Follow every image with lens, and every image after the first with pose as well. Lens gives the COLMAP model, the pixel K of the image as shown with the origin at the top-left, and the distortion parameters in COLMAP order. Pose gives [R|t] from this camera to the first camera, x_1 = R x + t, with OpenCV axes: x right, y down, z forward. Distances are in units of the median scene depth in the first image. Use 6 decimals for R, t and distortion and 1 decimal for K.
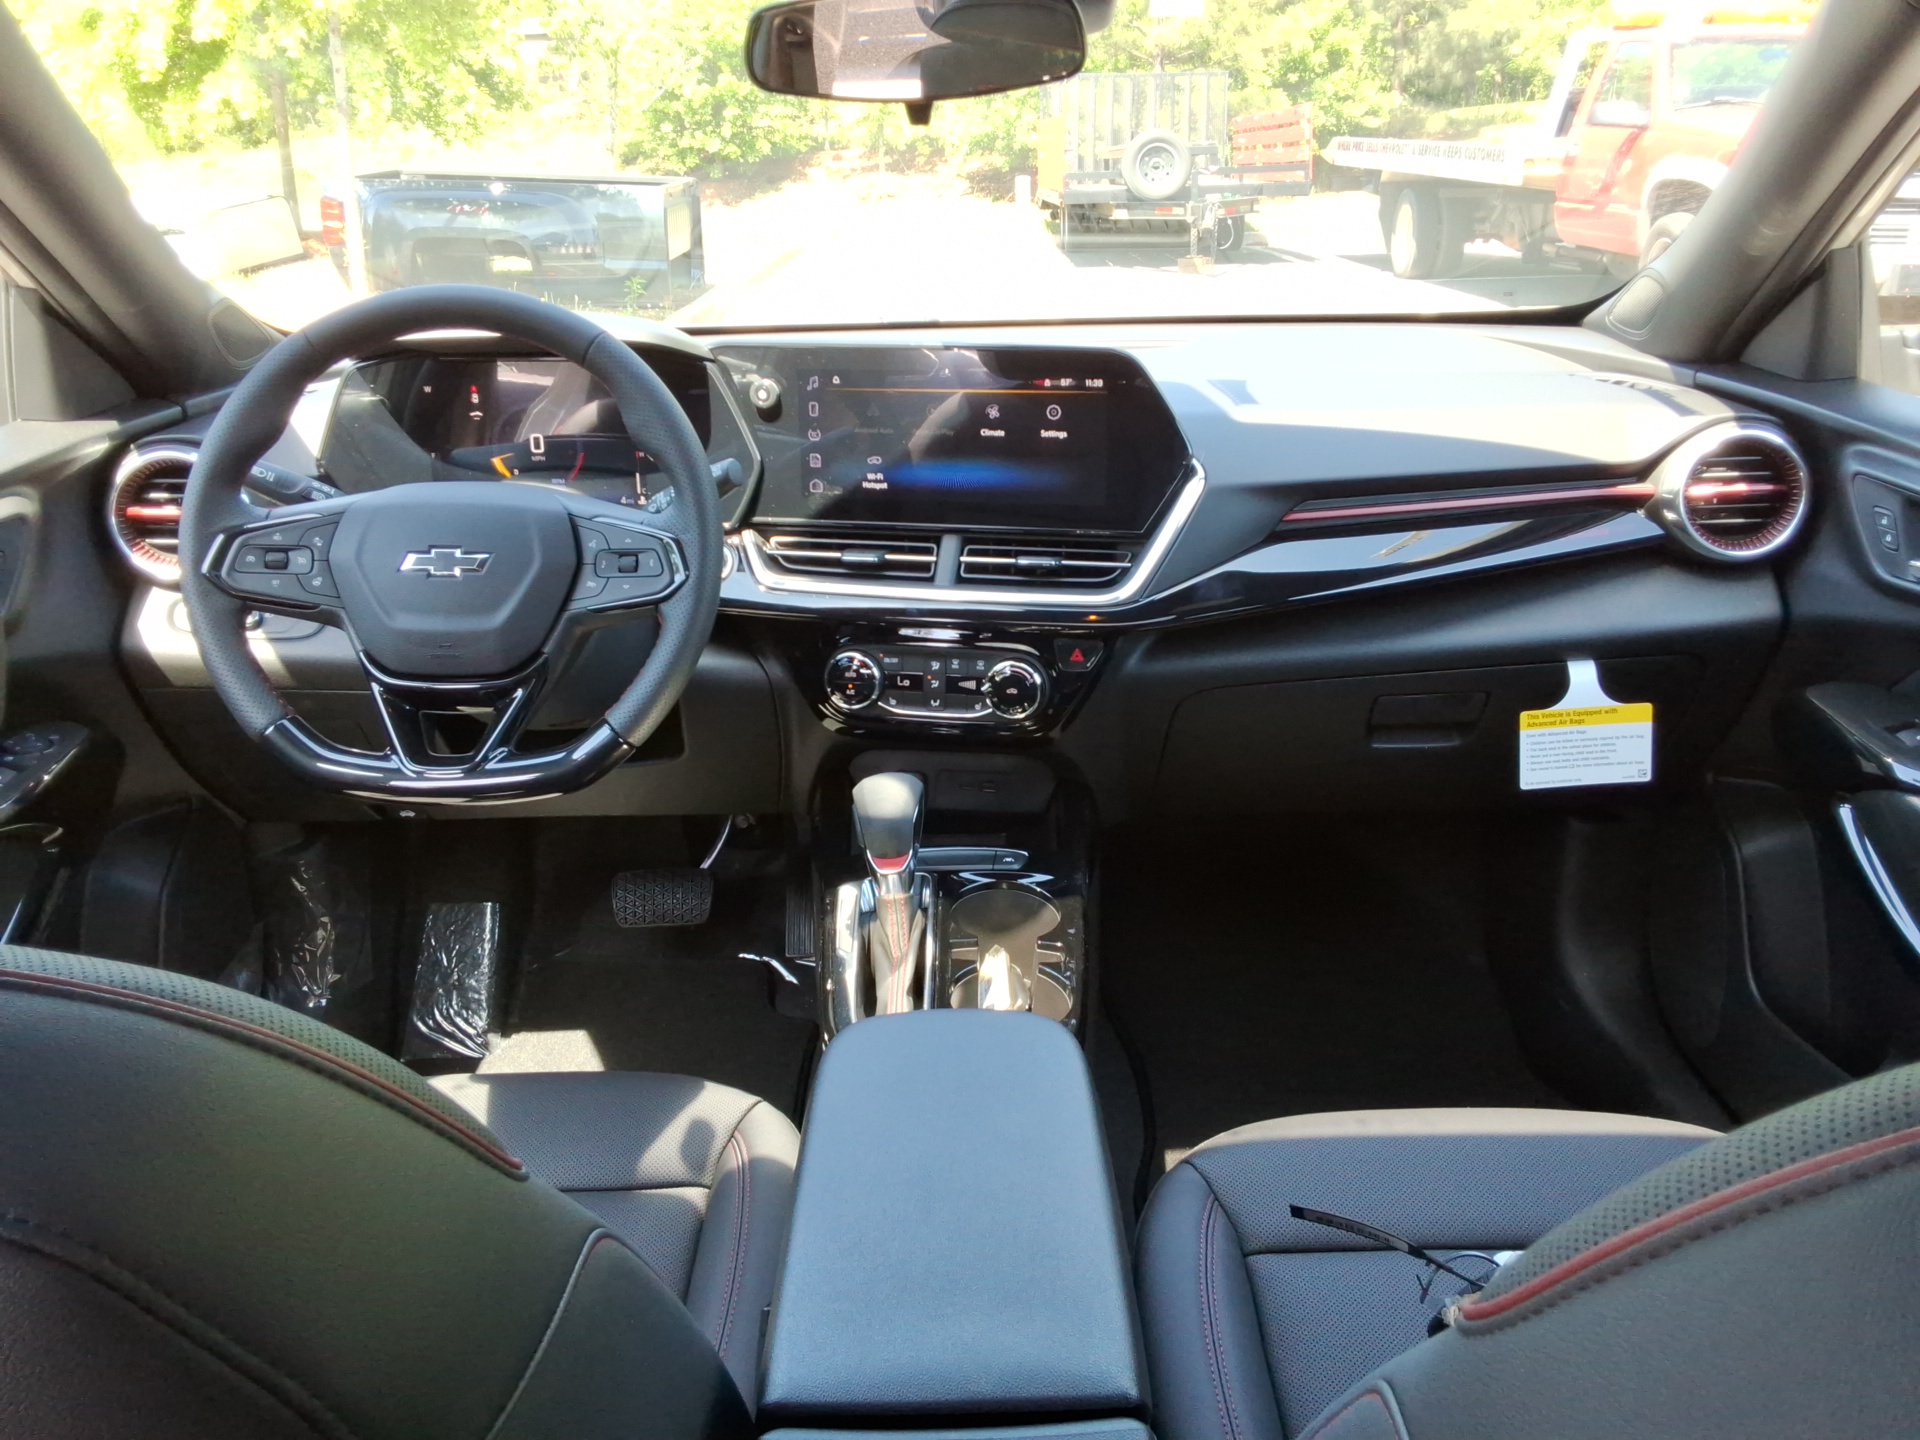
lens RADIAL K [[1549.2, 0, 977.1], [0, 1549.2, 698.0], [0, 0, 1]] dist [0.109076, -0.169782]
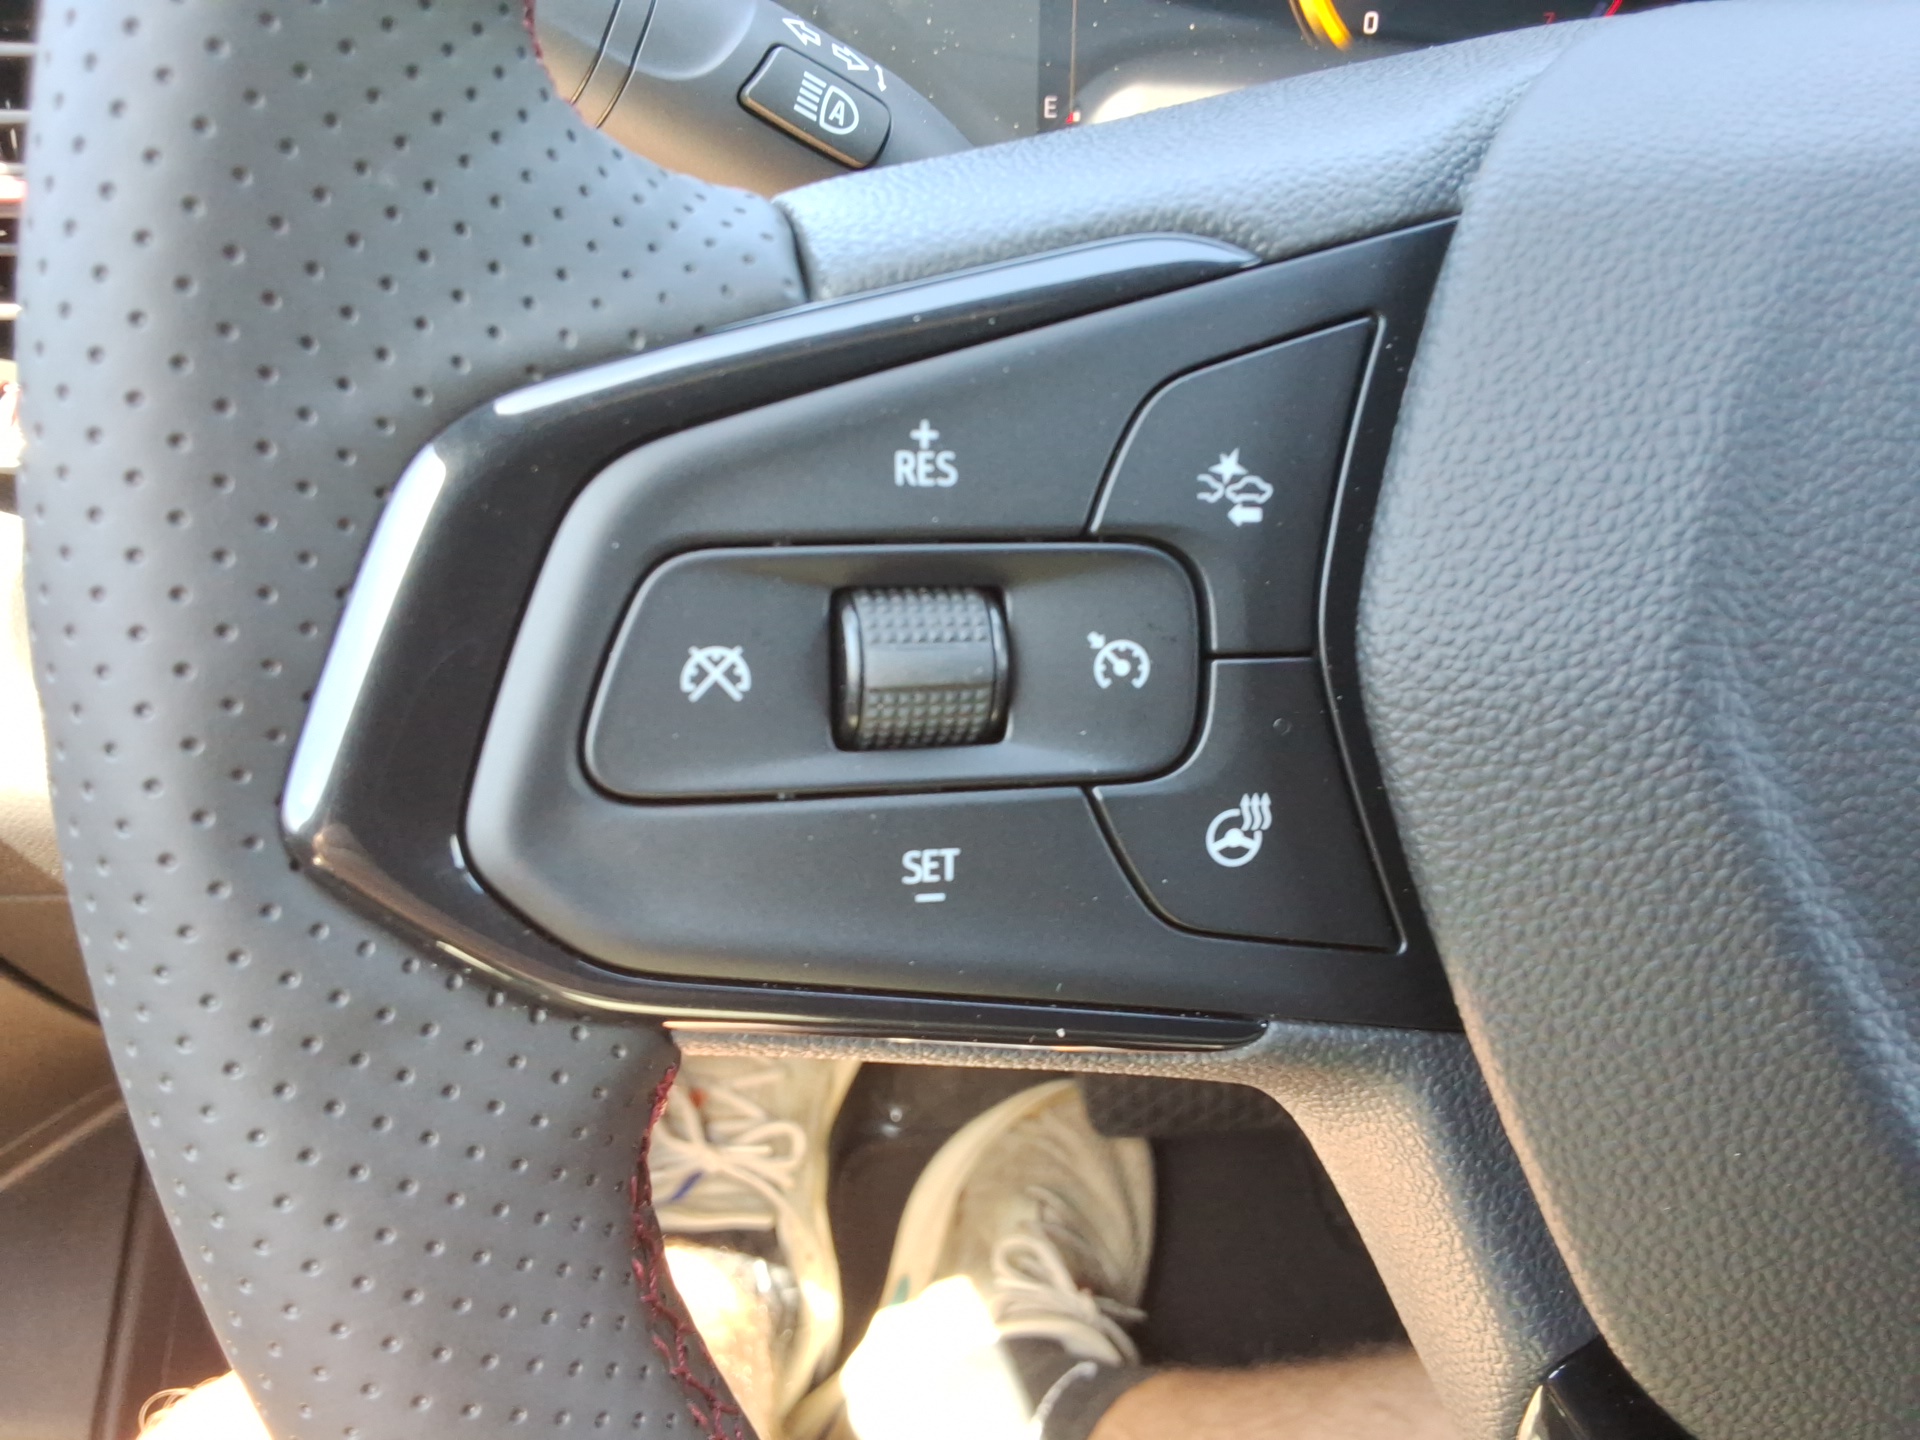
lens RADIAL K [[1549.2, 0, 977.1], [0, 1549.2, 698.0], [0, 0, 1]] dist [0.109076, -0.169782]
pose [[0.998243, -0.002848, 0.059193, -0.377527], [-0.008654, 0.981131, 0.193152, -0.090380], [-0.058626, -0.193325, 0.979382, 0.748706]]
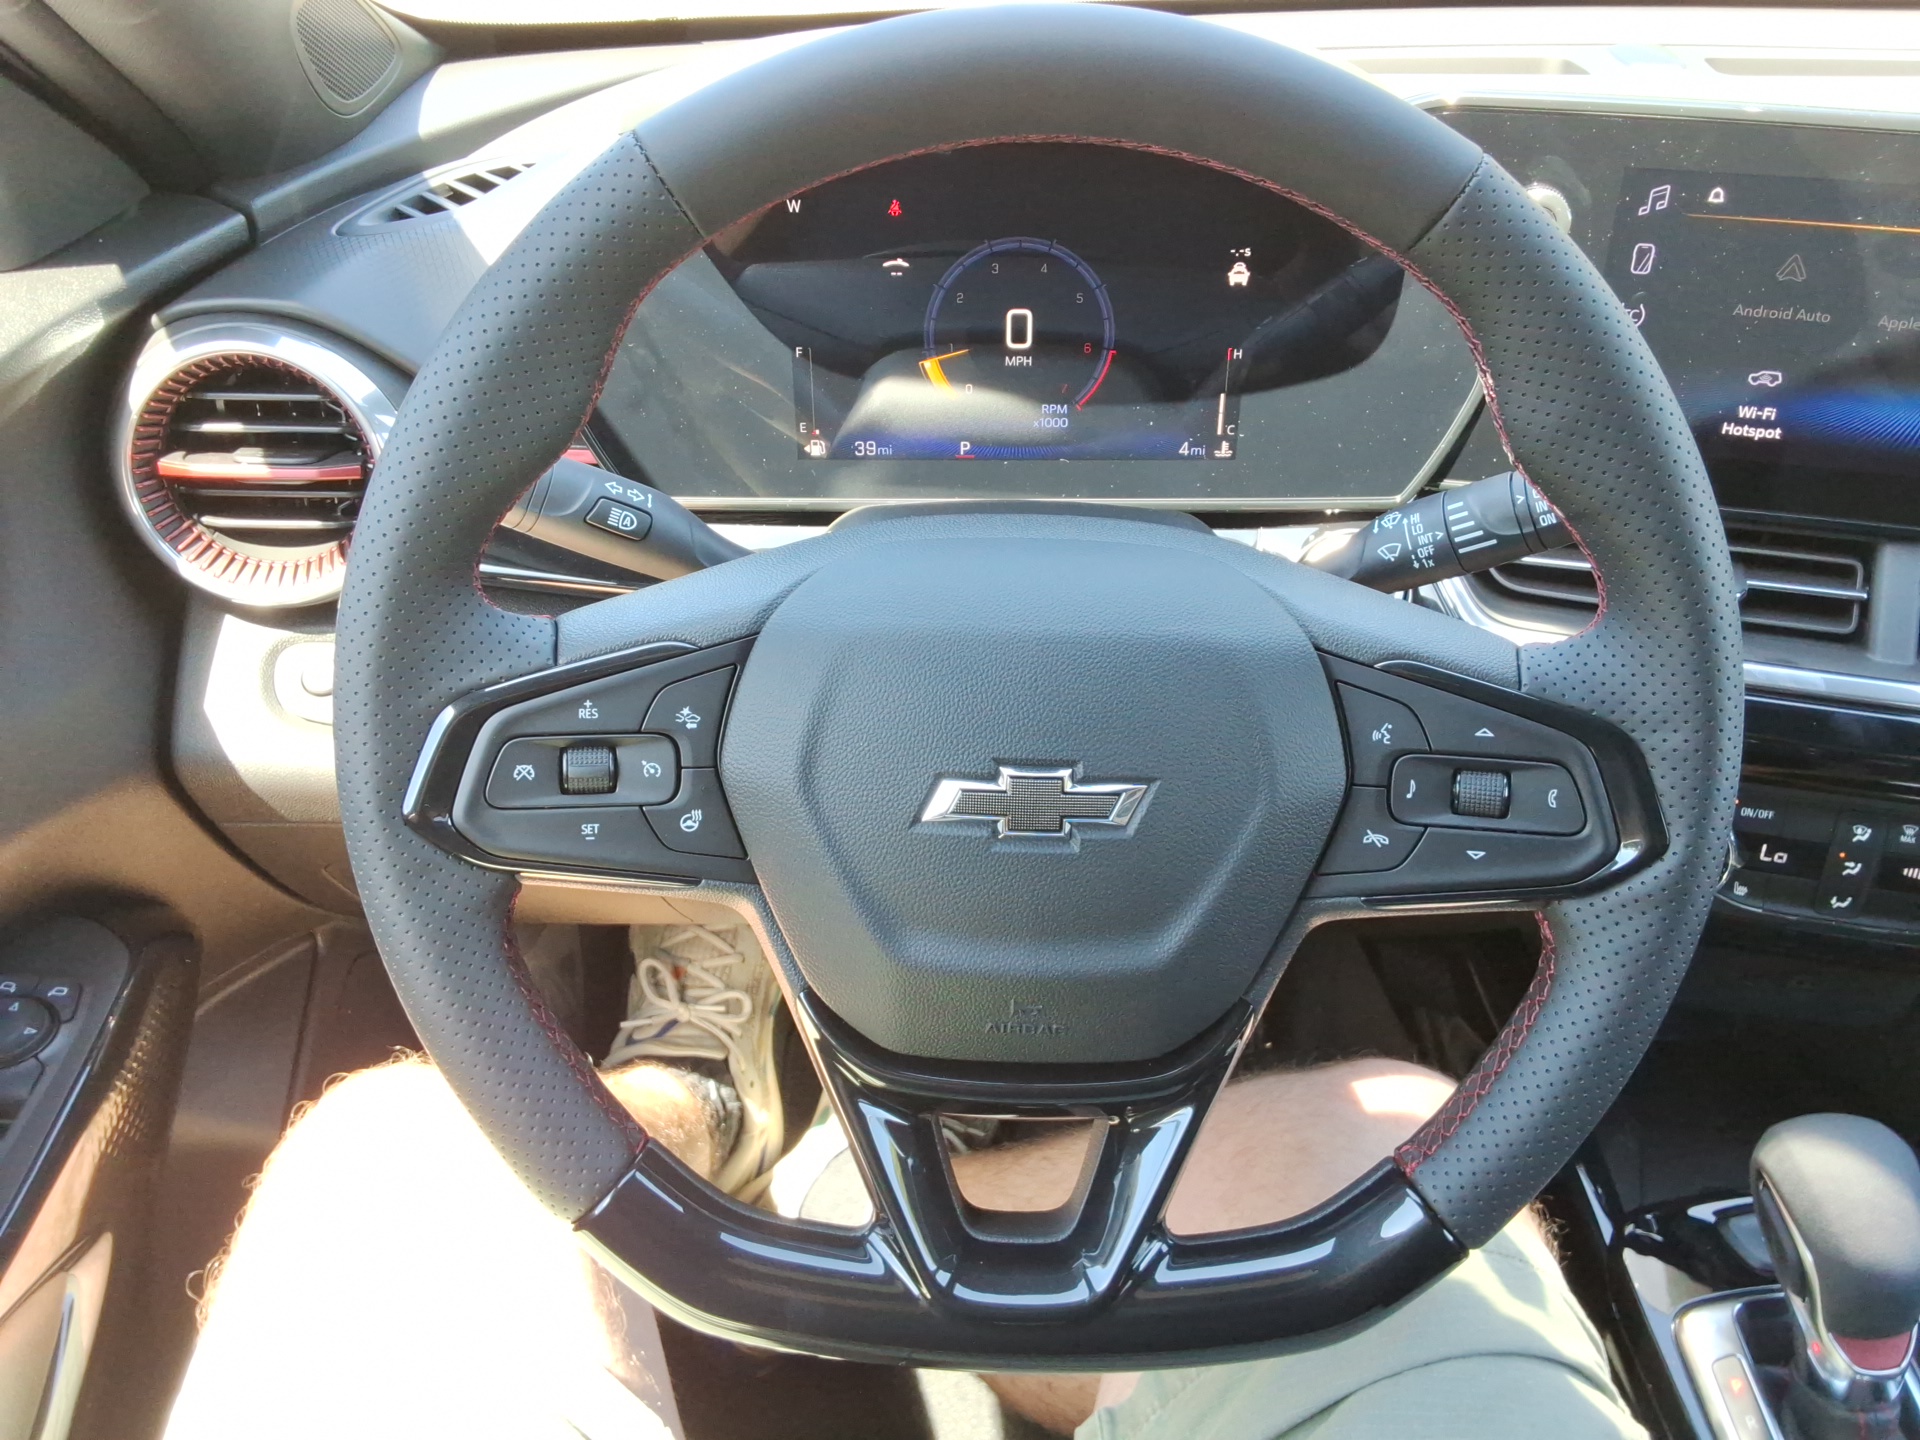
lens RADIAL K [[1547.3, 0, 973.4], [0, 1547.3, 710.7], [0, 0, 1]] dist [0.172758, -0.295847]
pose [[0.999676, 0.024368, -0.007330, -0.293139], [-0.021958, 0.971624, 0.235510, -0.164181], [0.012861, -0.235273, 0.971844, 0.530684]]
